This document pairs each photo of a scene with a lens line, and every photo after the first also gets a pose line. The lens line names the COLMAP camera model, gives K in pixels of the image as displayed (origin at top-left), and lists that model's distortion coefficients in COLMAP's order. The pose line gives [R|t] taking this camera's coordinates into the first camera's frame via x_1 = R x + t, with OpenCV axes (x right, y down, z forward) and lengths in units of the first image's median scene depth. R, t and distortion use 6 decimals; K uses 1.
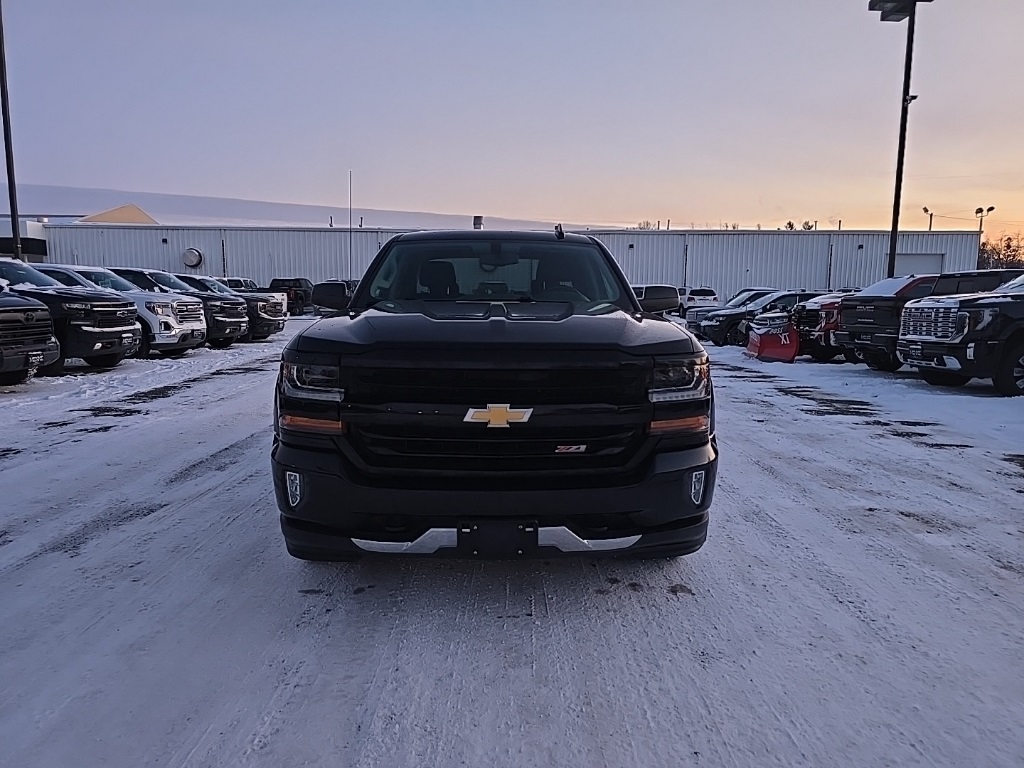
lens RADIAL K [[686.9, 0, 518.0], [0, 686.9, 383.1], [0, 0, 1]] dist [0.034216, -0.032901]
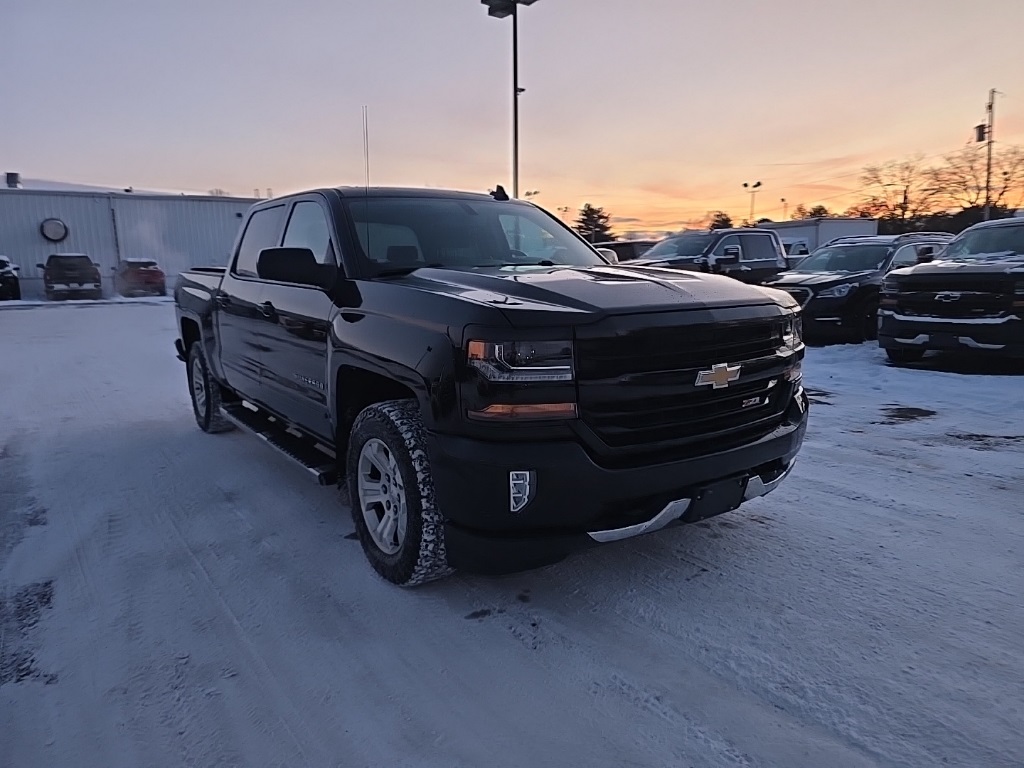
lens RADIAL K [[686.9, 0, 514.5], [0, 686.9, 388.7], [0, 0, 1]] dist [0.034216, -0.032901]
pose [[0.833224, -0.113939, 0.541068, -0.688037], [0.089507, 0.993427, 0.071360, -0.026866], [-0.545642, -0.011030, 0.837946, 0.278331]]
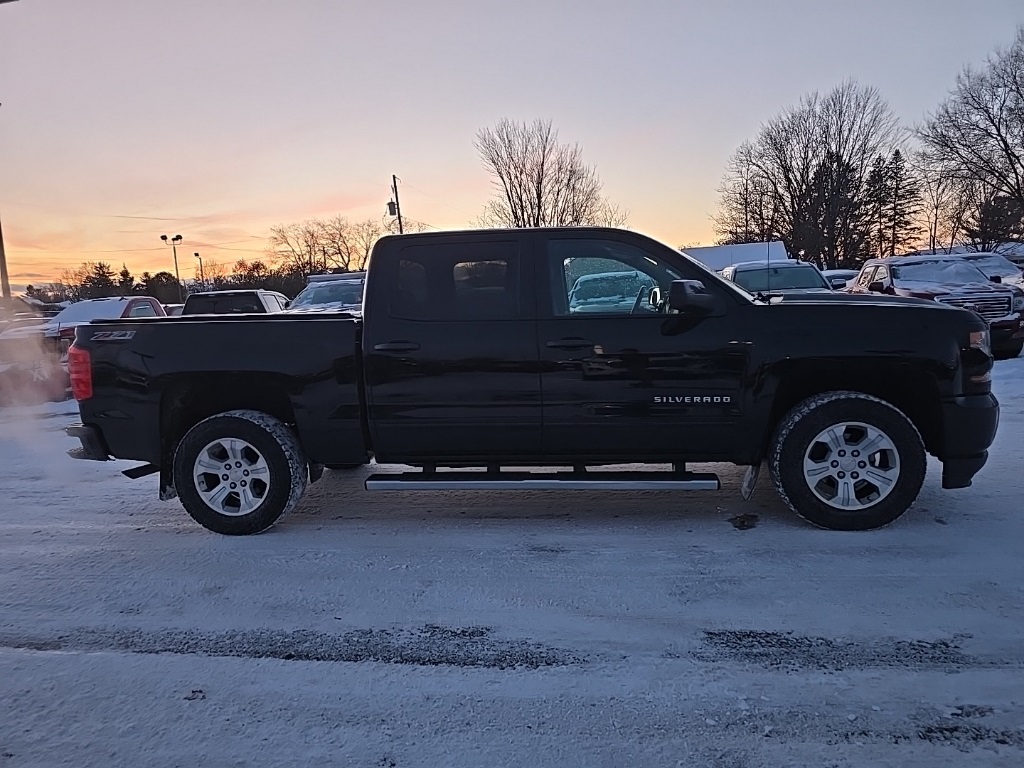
lens RADIAL K [[686.9, 0, 507.4], [0, 686.9, 383.1], [0, 0, 1]] dist [0.034216, -0.032901]
pose [[0.158391, -0.126054, 0.979297, -1.682335], [0.168761, 0.980679, 0.098937, -0.211765], [-0.972847, 0.149597, 0.176603, 1.569175]]
